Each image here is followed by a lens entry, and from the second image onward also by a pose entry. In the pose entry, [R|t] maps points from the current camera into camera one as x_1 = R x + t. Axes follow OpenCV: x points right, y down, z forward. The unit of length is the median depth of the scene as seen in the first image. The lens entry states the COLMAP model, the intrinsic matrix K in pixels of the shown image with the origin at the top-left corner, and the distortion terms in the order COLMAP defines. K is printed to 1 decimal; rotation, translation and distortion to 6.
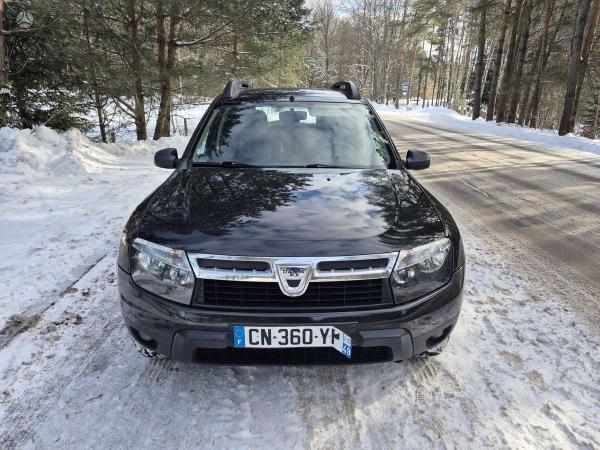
lens RADIAL K [[400.0, 0, 301.6], [0, 400.0, 229.4], [0, 0, 1]] dist [0.043846, 0.000375]
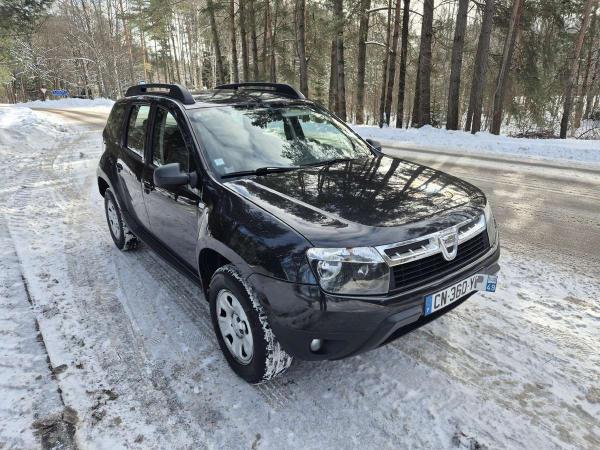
lens RADIAL K [[400.0, 0, 301.7], [0, 400.0, 221.5], [0, 0, 1]] dist [0.043846, 0.000375]
pose [[0.811971, -0.210903, 0.544264, -0.871130], [0.213962, 0.975080, 0.058641, -0.100486], [-0.543069, 0.068837, 0.836862, 0.166156]]
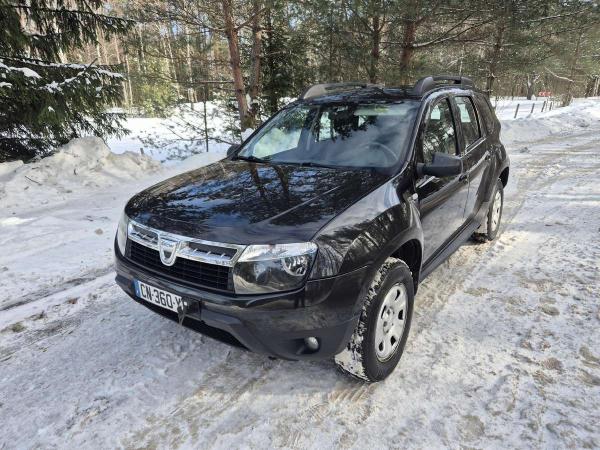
lens RADIAL K [[400.0, 0, 301.4], [0, 400.0, 224.6], [0, 0, 1]] dist [0.043846, 0.000375]
pose [[0.799944, 0.146132, -0.582009, 0.821605], [-0.153671, 0.987440, 0.036714, -0.050533], [0.580064, 0.060068, 0.812353, 0.202884]]
